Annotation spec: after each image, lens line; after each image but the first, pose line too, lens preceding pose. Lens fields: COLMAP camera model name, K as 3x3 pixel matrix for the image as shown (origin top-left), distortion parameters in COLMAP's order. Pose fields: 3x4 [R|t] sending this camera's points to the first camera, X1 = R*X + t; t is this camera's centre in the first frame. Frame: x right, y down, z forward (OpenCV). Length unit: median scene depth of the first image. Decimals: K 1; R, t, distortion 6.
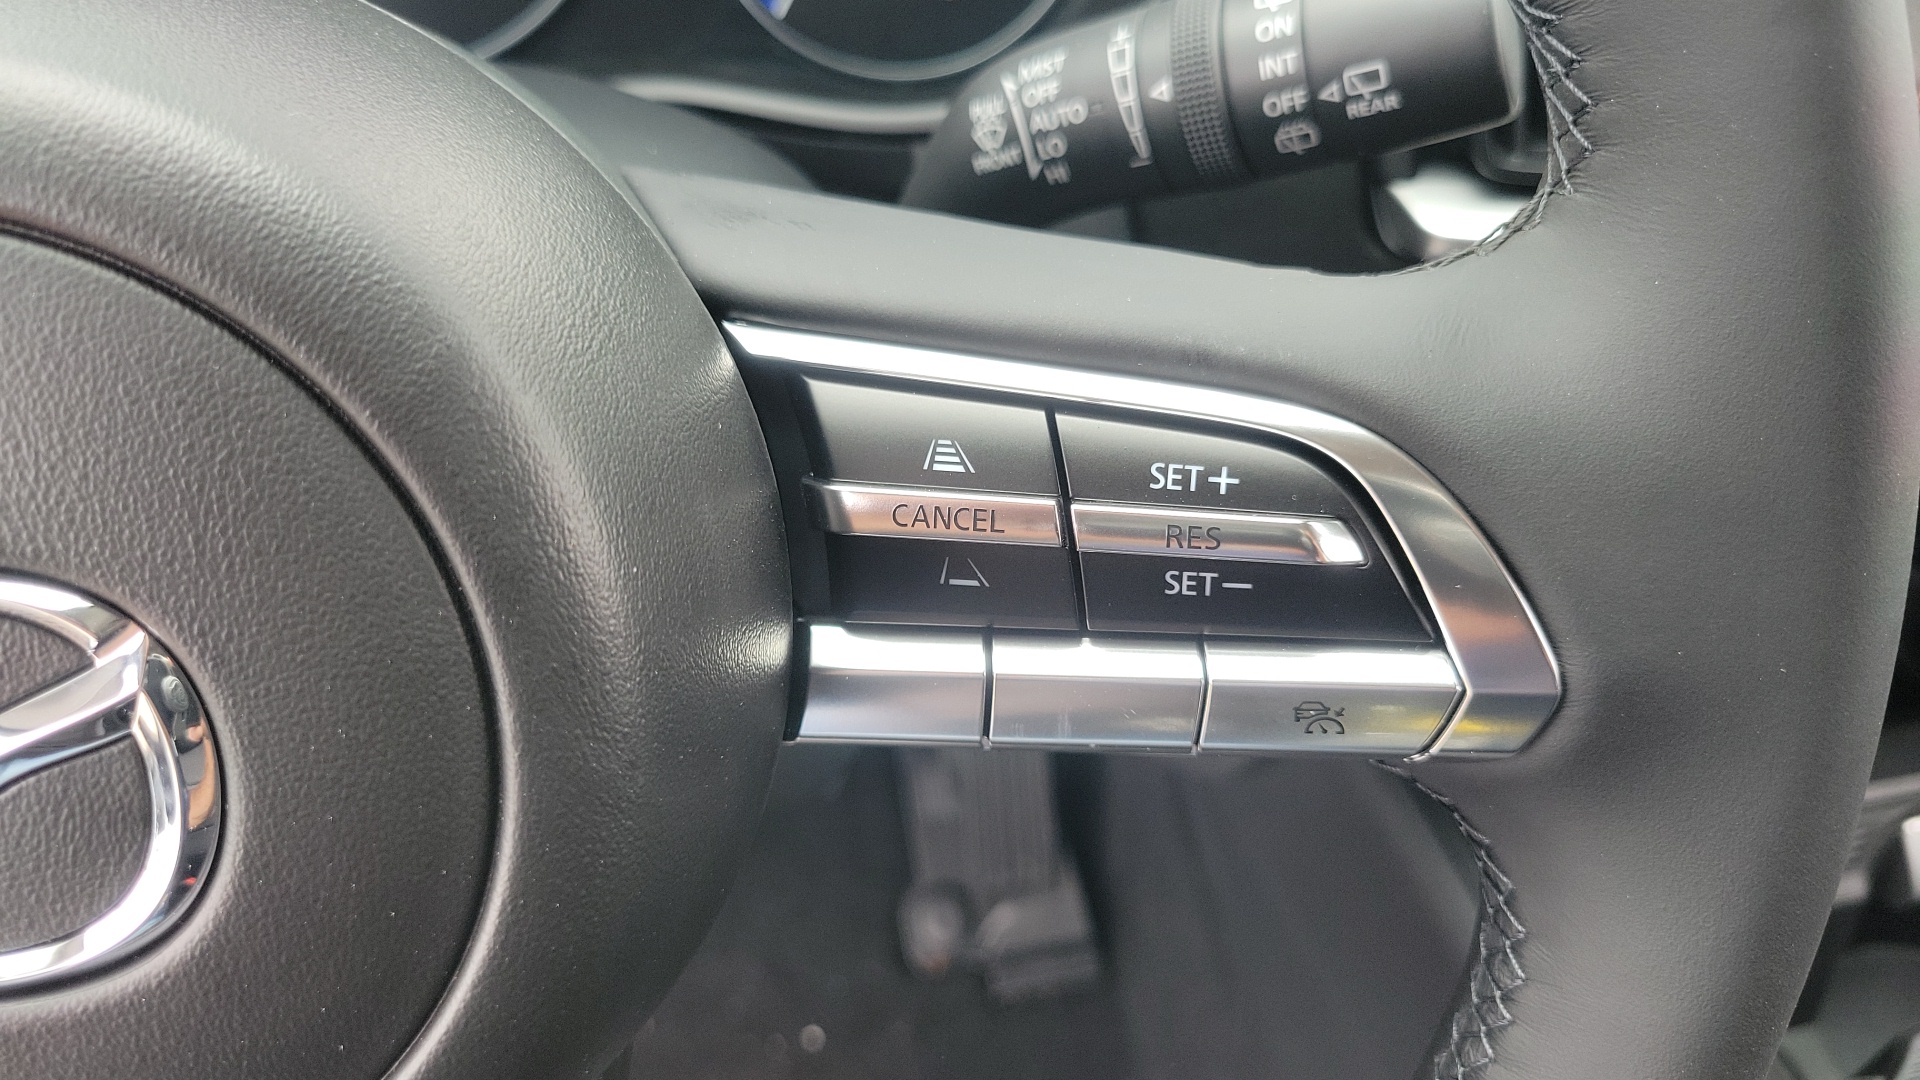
lens RADIAL K [[1482.0, 0, 944.3], [0, 1482.0, 537.9], [0, 0, 1]] dist [0.012144, -0.007758]
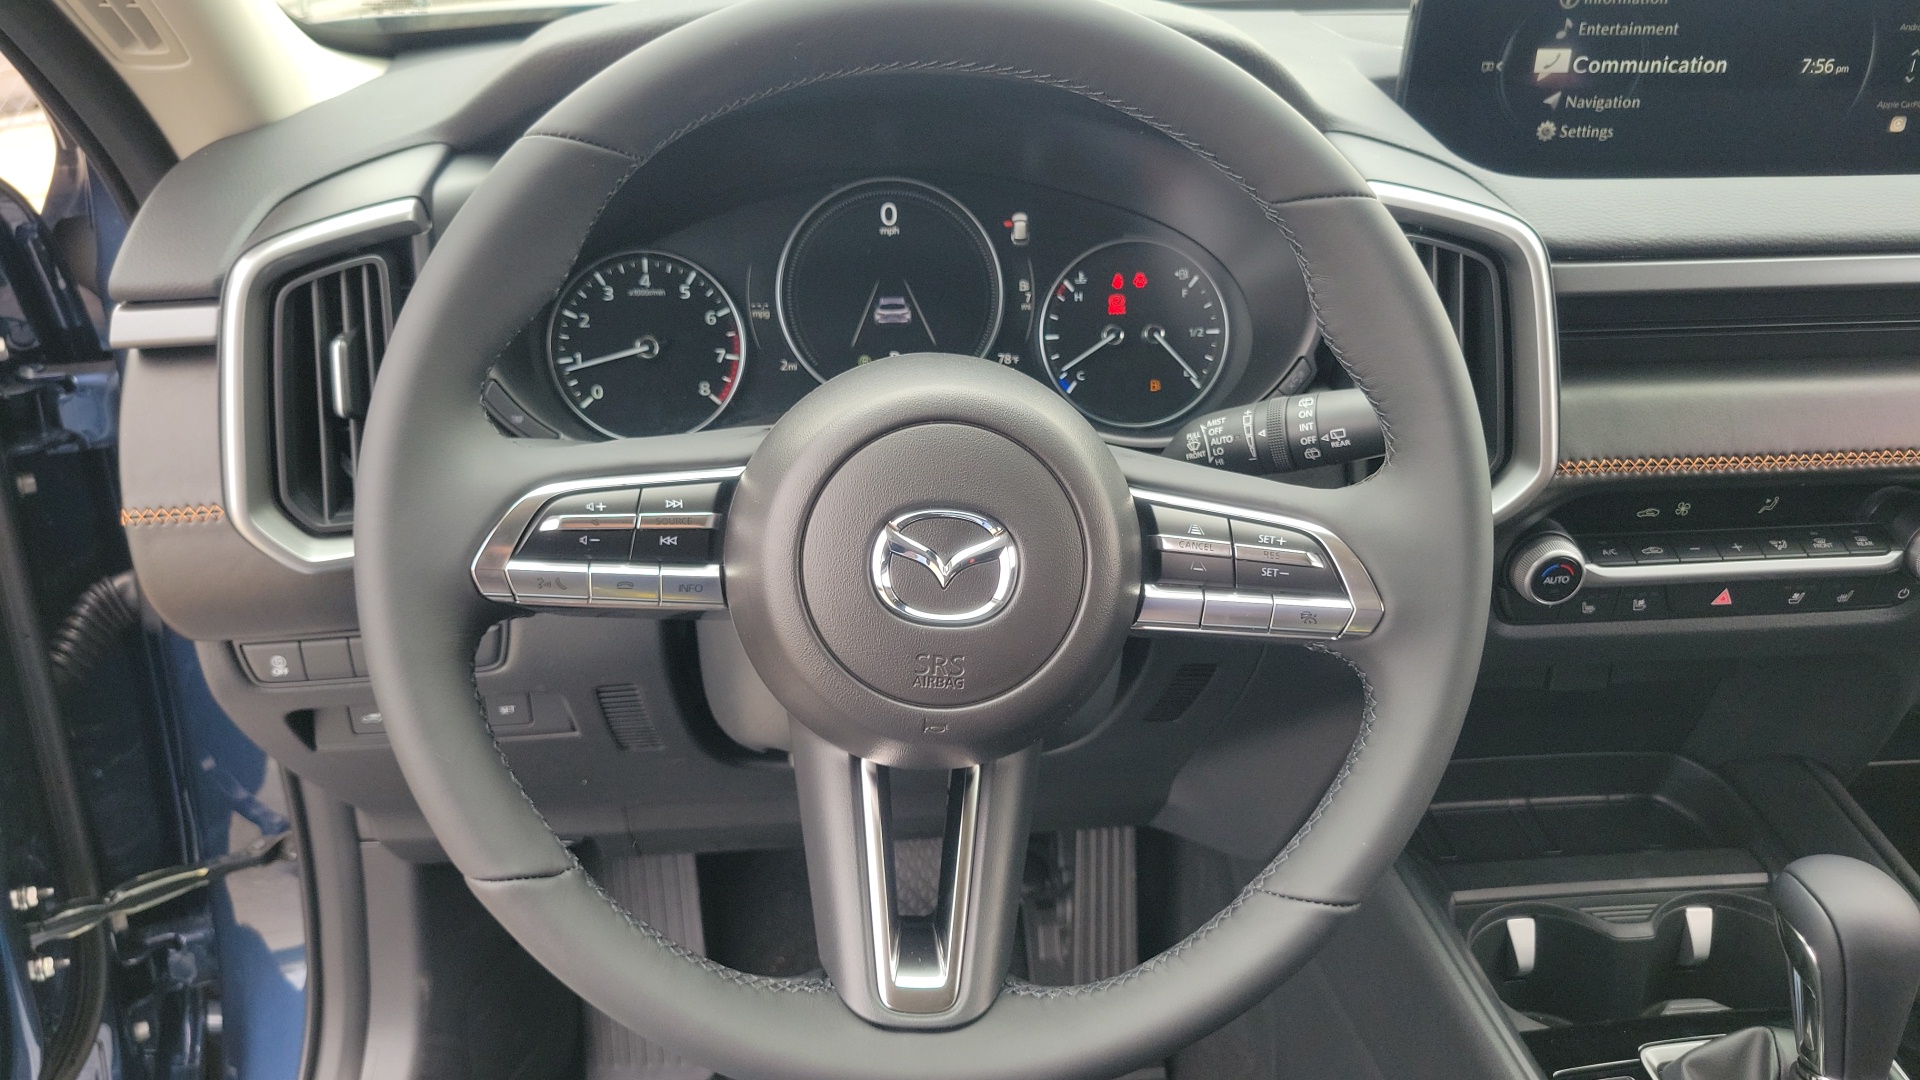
lens RADIAL K [[1482.0, 0, 944.5], [0, 1482.0, 541.0], [0, 0, 1]] dist [0.012144, -0.007758]
pose [[0.995673, 0.081311, -0.044988, -0.362860], [-0.089726, 0.967178, -0.237730, 0.721352], [0.024182, 0.240738, 0.970289, -1.962928]]
